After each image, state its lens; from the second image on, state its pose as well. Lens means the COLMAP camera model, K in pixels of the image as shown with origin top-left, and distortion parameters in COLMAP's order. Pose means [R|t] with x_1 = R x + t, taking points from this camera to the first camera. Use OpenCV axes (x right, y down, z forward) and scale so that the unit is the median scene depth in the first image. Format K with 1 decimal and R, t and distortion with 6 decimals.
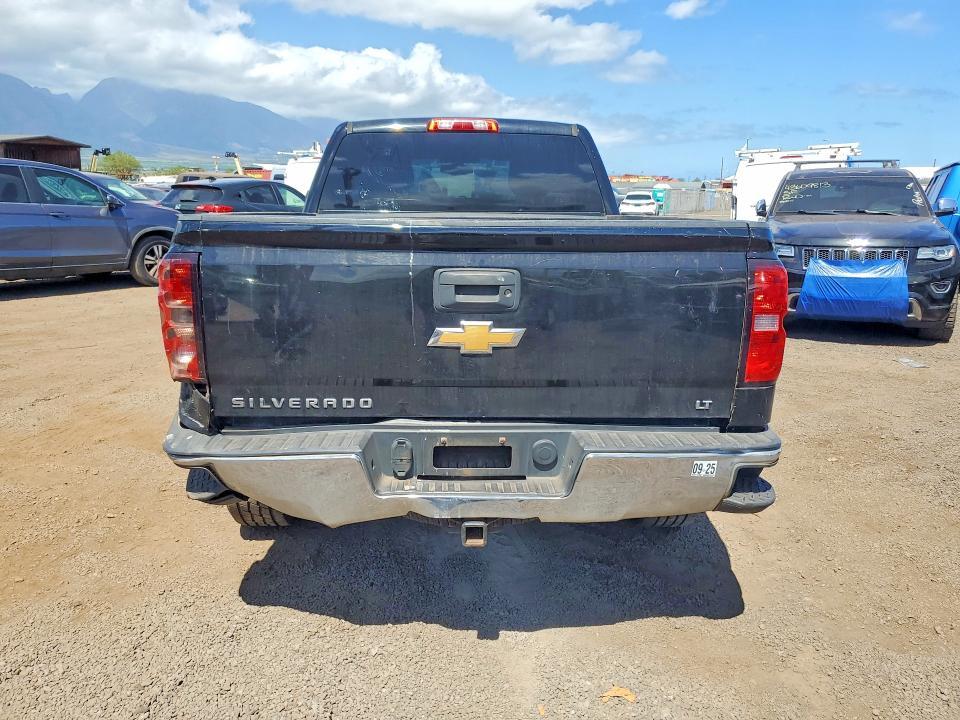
lens RADIAL K [[726.7, 0, 480.0], [0, 726.7, 360.0], [0, 0, 1]] dist [0.053965, 0.002098]
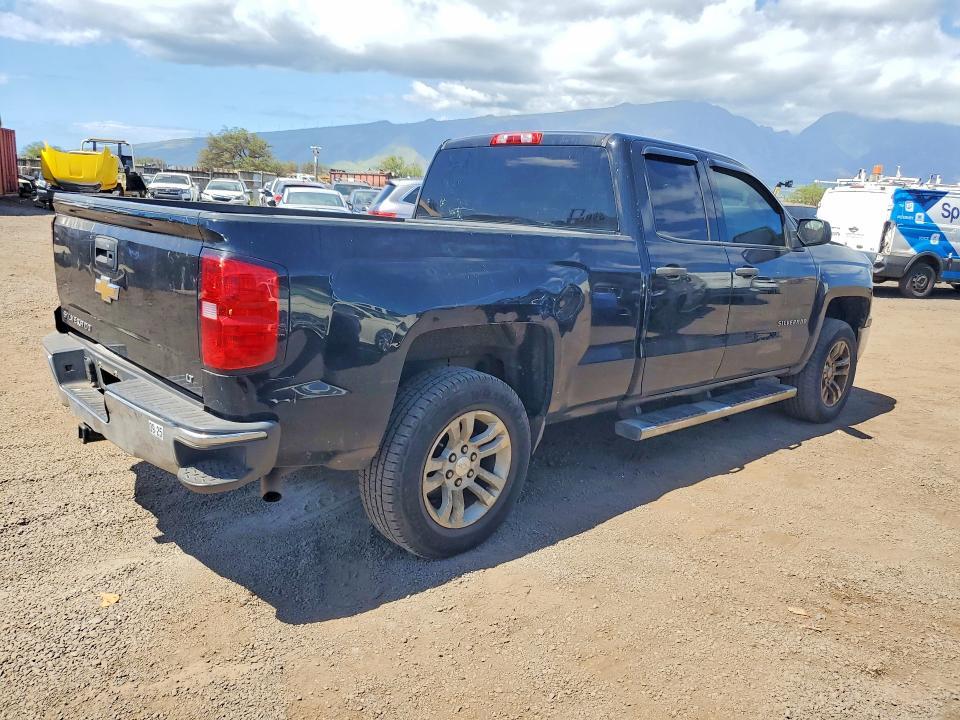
lens RADIAL K [[746.9, 0, 480.0], [0, 746.9, 360.0], [0, 0, 1]] dist [0.000753, 0.085940]
pose [[0.656274, 0.198101, -0.728053, 0.744562], [-0.231197, 0.971301, 0.055885, -0.068530], [0.718229, 0.131648, 0.683240, 0.291494]]
